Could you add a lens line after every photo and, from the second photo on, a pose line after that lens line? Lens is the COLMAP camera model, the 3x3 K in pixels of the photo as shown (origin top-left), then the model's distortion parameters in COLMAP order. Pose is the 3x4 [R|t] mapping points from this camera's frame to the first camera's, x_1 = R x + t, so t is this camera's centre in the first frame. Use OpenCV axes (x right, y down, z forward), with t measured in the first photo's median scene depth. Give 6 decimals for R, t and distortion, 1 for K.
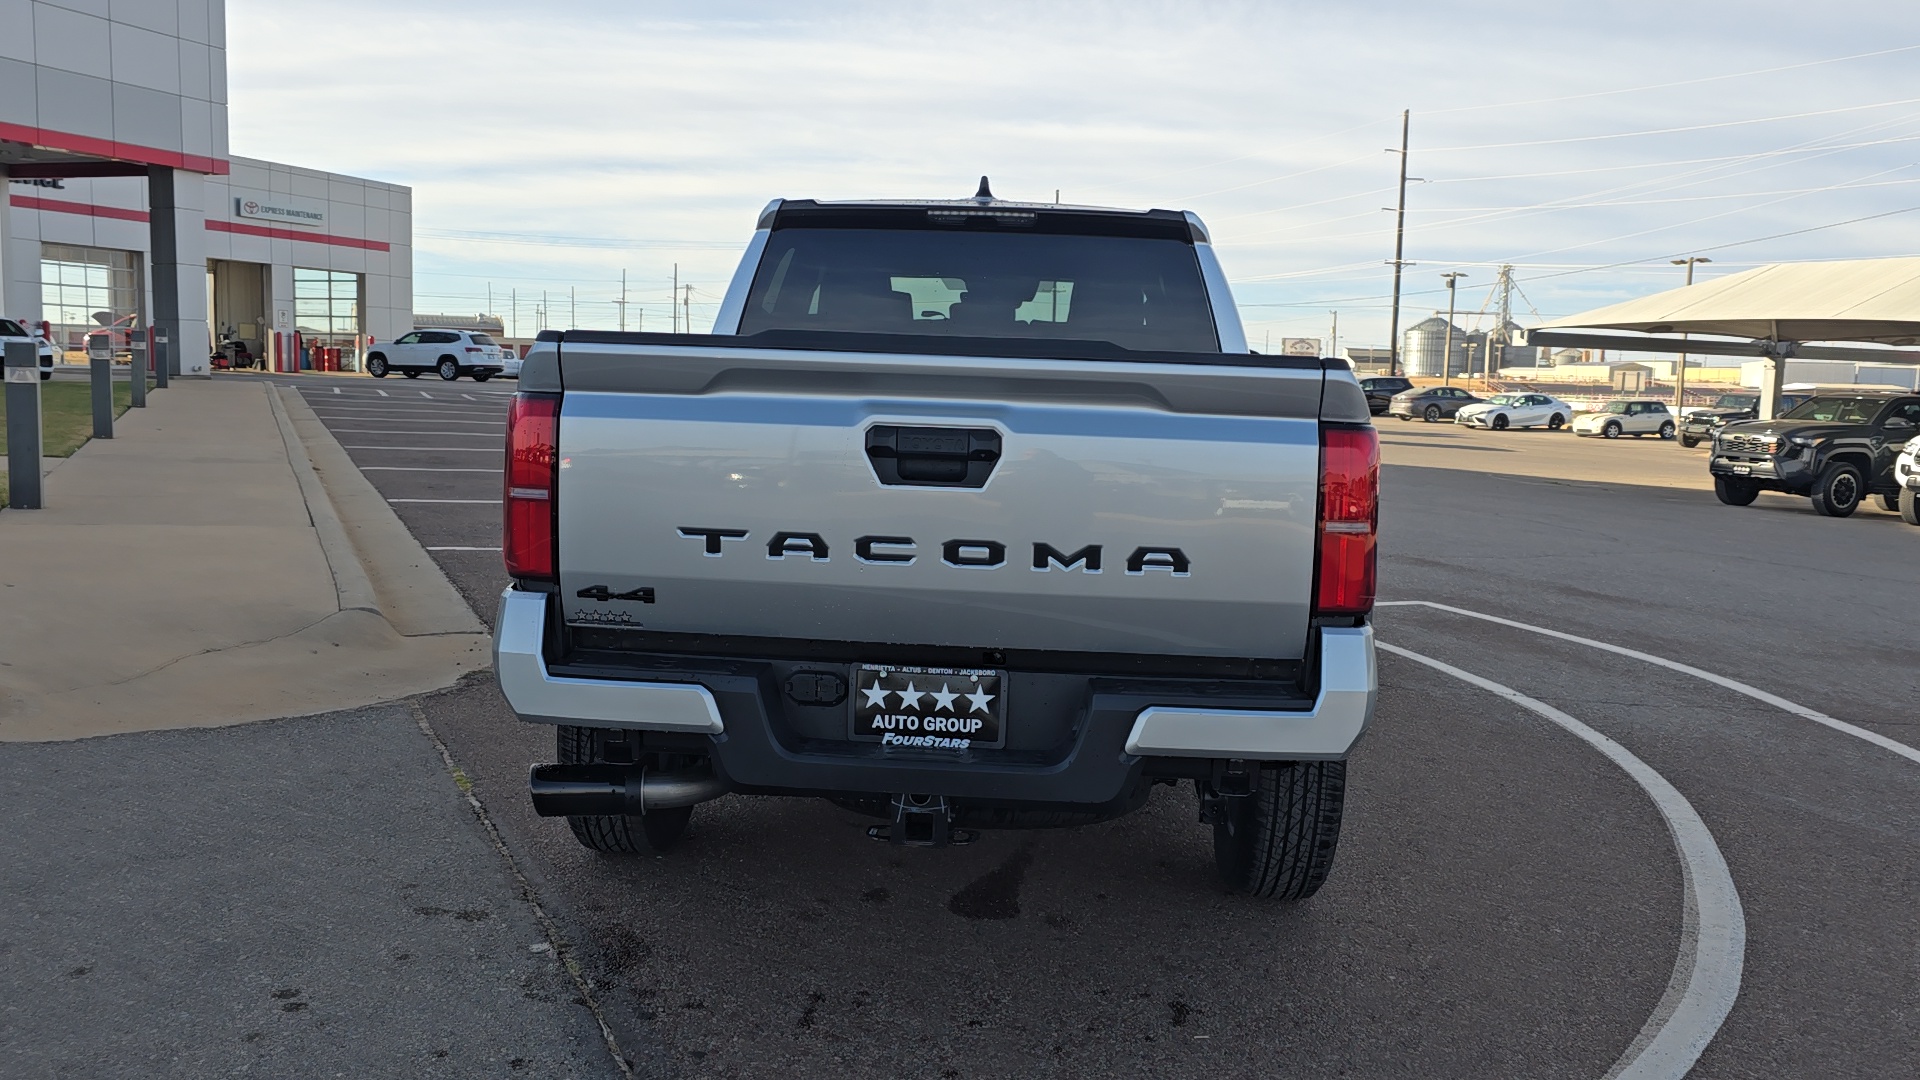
lens RADIAL K [[1590.1, 0, 944.9], [0, 1590.1, 550.2], [0, 0, 1]] dist [-0.004638, 0.013533]
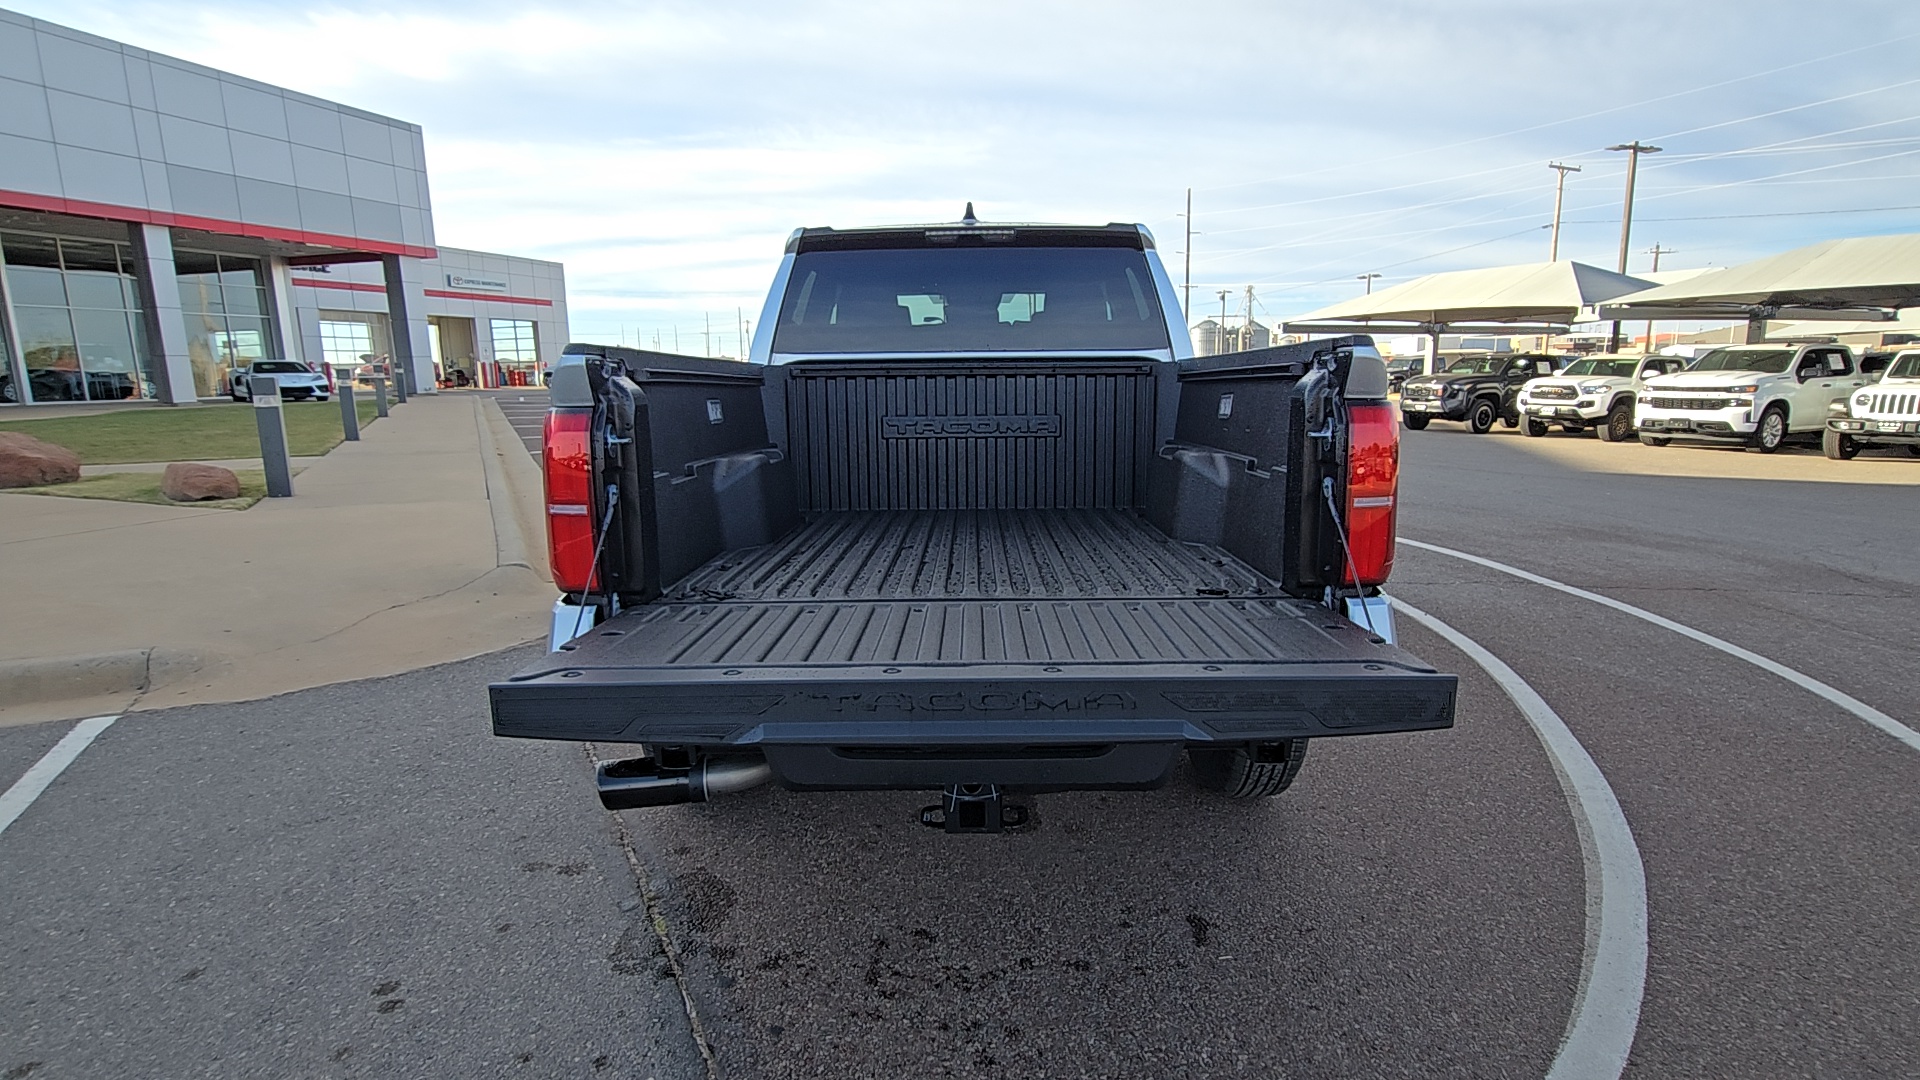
lens RADIAL K [[966.5, 0, 958.1], [0, 966.5, 578.9], [0, 0, 1]] dist [0.001818, -0.001077]
pose [[0.997881, -0.054819, 0.035042, -0.025717], [0.050883, 0.993194, 0.104769, -0.029233], [-0.040547, -0.102764, 0.993879, 0.248886]]
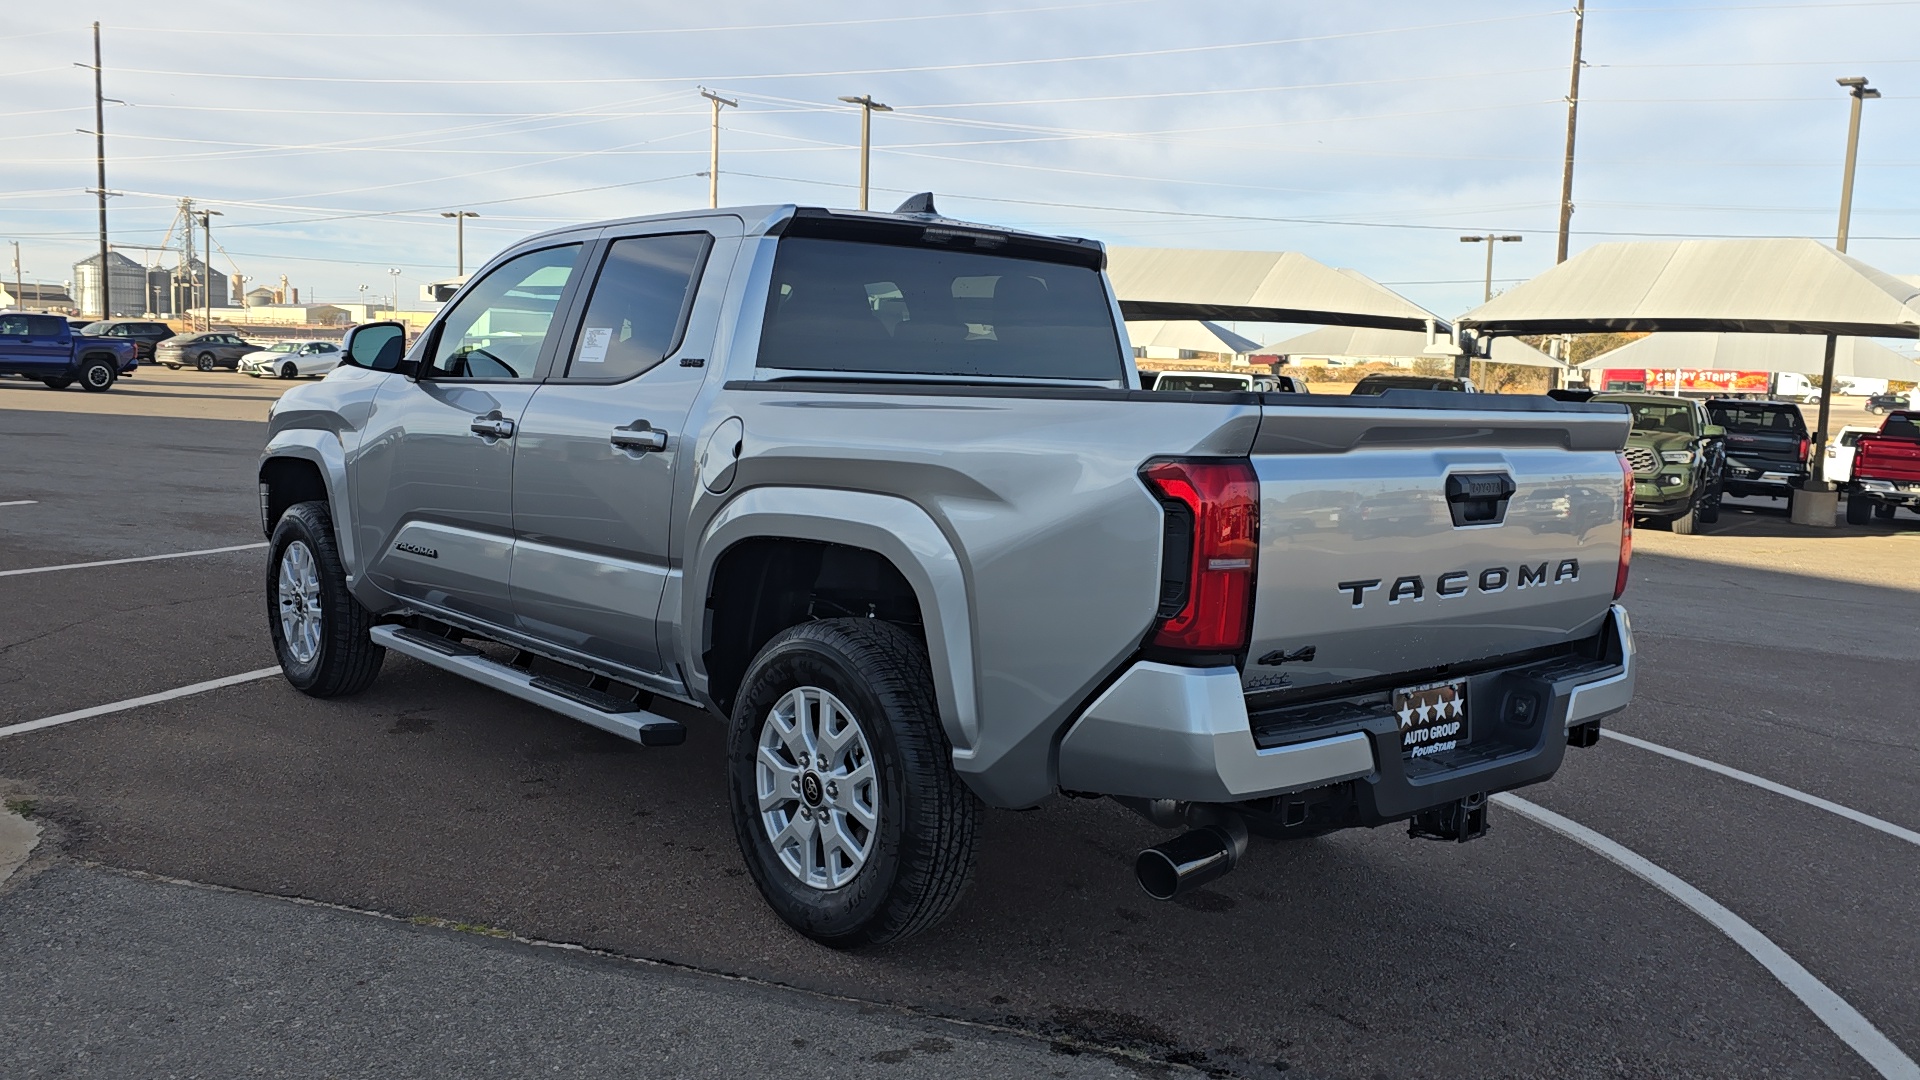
lens RADIAL K [[1590.1, 0, 984.1], [0, 1590.1, 552.0], [0, 0, 1]] dist [-0.004638, 0.013533]
pose [[0.712088, -0.090099, 0.696285, -0.680774], [0.065100, 0.995932, 0.062296, -0.074000], [-0.699065, 0.000968, 0.715057, 0.278786]]
